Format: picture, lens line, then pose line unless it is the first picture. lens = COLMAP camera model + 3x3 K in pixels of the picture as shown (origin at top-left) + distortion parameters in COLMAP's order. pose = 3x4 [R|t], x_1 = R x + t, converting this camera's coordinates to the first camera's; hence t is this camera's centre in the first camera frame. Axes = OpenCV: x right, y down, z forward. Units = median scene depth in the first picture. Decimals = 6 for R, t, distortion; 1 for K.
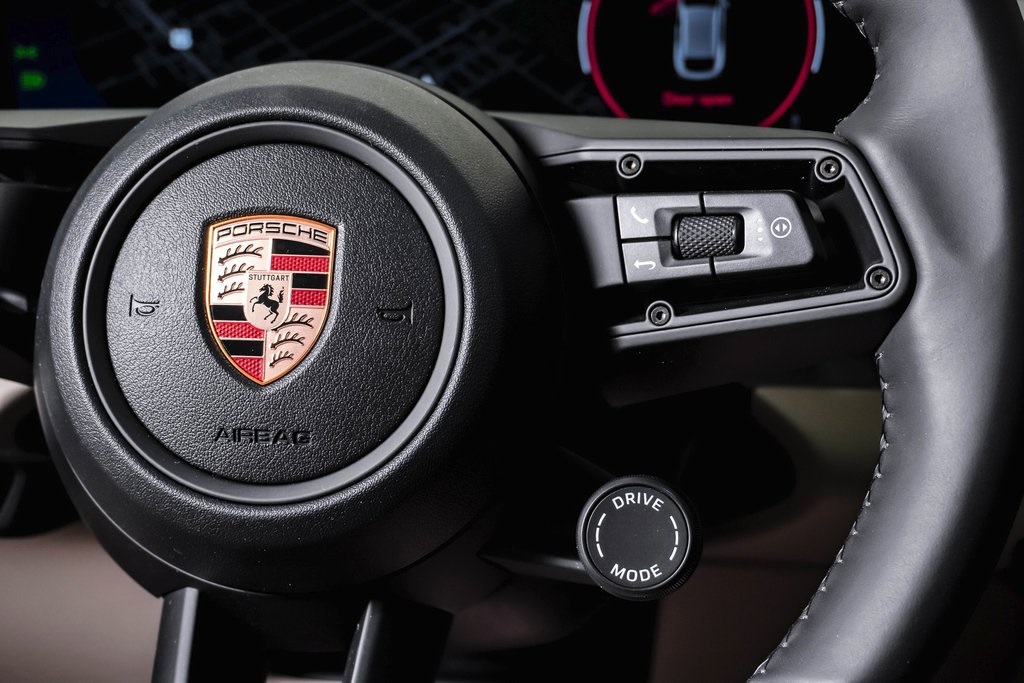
lens RADIAL K [[1604.6, 0, 519.4], [0, 1604.6, 336.1], [0, 0, 1]] dist [0.034721, 0.000000]
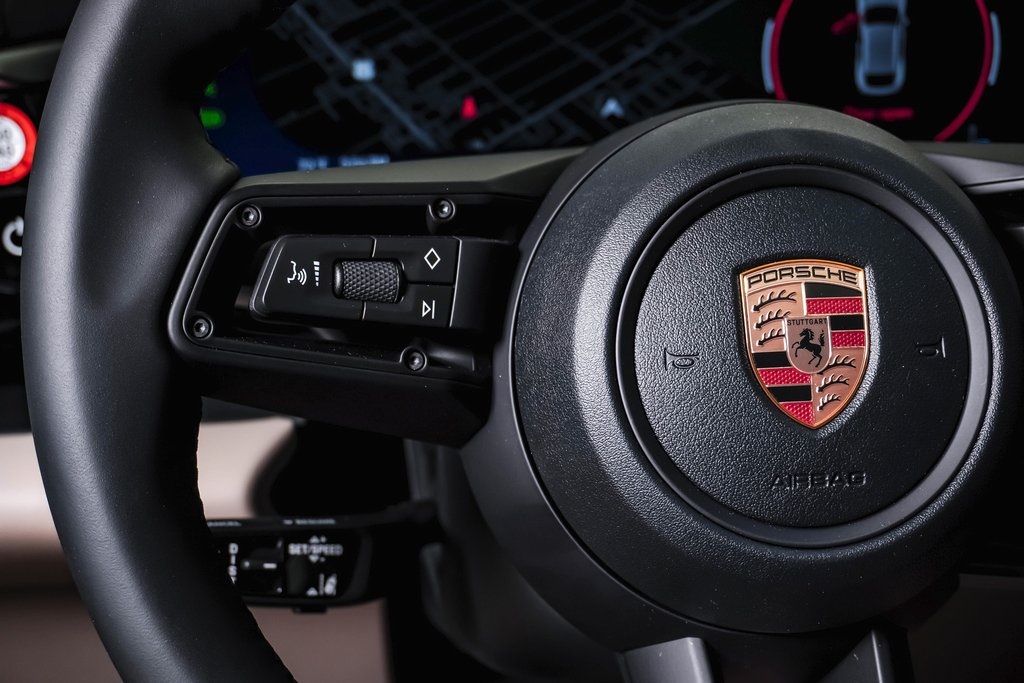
lens RADIAL K [[1604.6, 0, 504.4], [0, 1604.6, 345.6], [0, 0, 1]] dist [0.034721, 0.000000]
pose [[0.964386, -0.073203, 0.254167, -0.588128], [0.069020, 0.997293, 0.025349, -0.059419], [-0.255334, -0.006904, 0.966828, 0.076256]]
